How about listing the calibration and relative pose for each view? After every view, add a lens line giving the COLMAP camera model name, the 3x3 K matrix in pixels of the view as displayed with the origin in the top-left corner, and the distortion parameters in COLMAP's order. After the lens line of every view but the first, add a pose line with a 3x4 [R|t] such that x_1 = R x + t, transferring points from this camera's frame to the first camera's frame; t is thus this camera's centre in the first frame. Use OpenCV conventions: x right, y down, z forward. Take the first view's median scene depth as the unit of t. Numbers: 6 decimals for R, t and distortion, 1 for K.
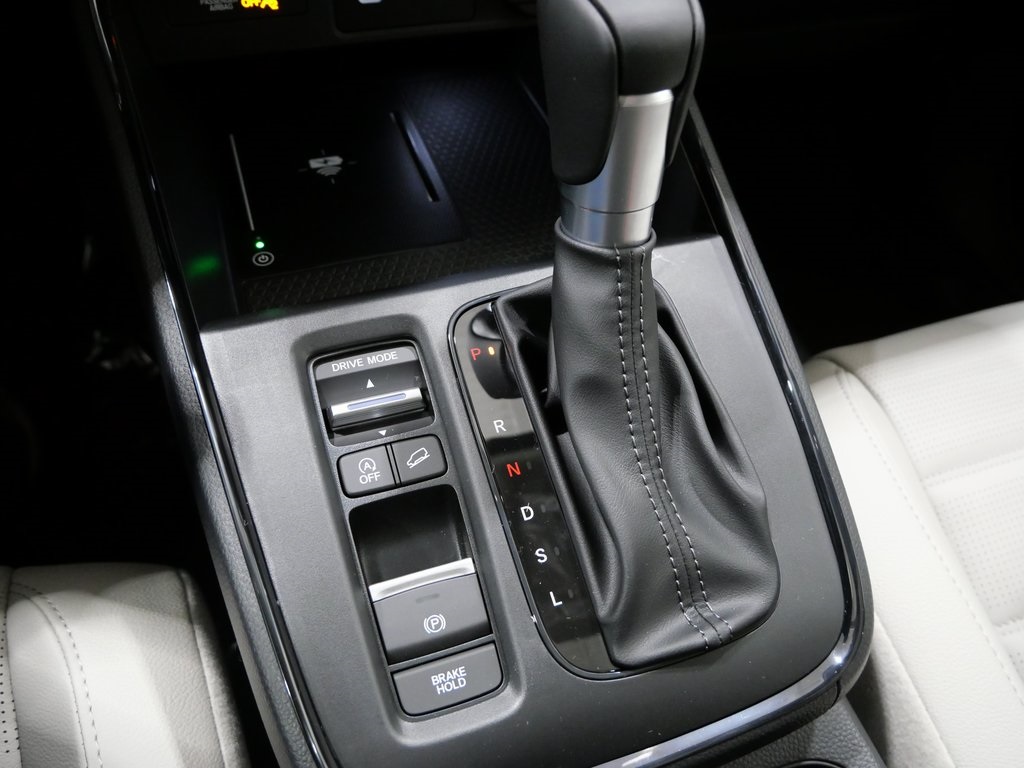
lens RADIAL K [[853.9, 0, 512.0], [0, 853.9, 384.0], [0, 0, 1]] dist [0.001224, -0.002089]
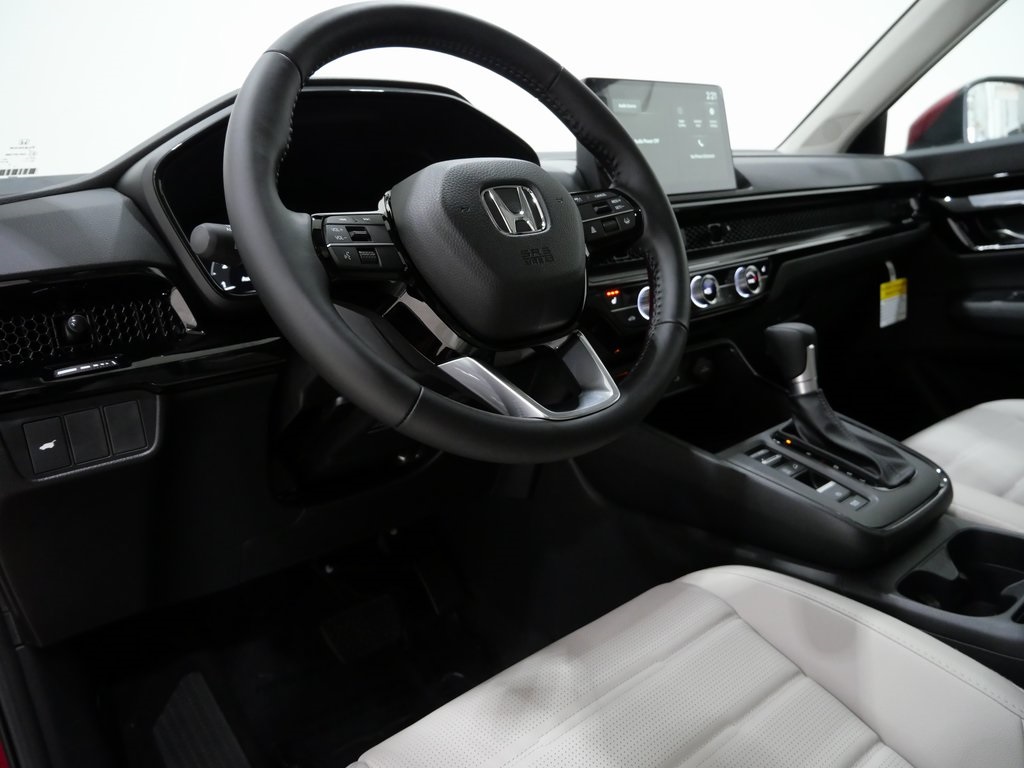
lens RADIAL K [[737.9, 0, 512.0], [0, 737.9, 384.0], [0, 0, 1]] dist [-0.038759, 0.004259]
pose [[0.925659, -0.230535, 0.300014, -1.764740], [0.366472, 0.743480, -0.559406, 0.963592], [-0.094092, 0.627766, 0.772694, -1.118792]]
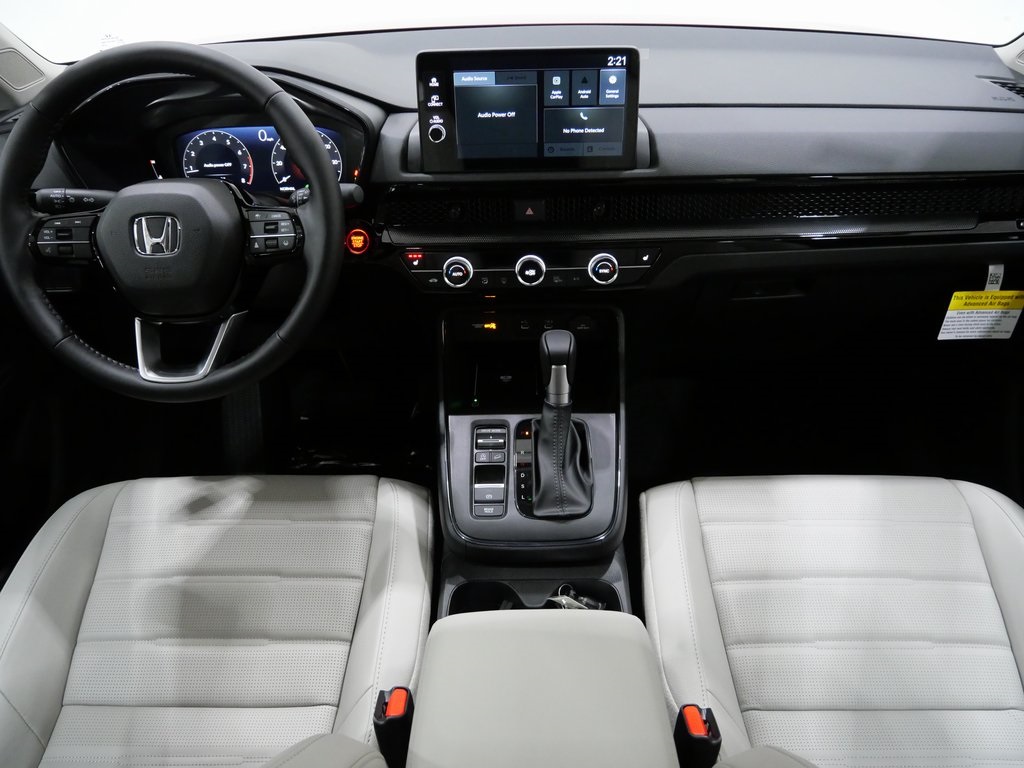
lens RADIAL K [[737.9, 0, 512.0], [0, 737.9, 384.0], [0, 0, 1]] dist [-0.038759, 0.004259]
pose [[0.939545, 0.115022, -0.322530, 0.887604], [-0.200015, 0.948856, -0.244266, 0.531347], [0.277939, 0.294010, 0.914499, -1.835521]]
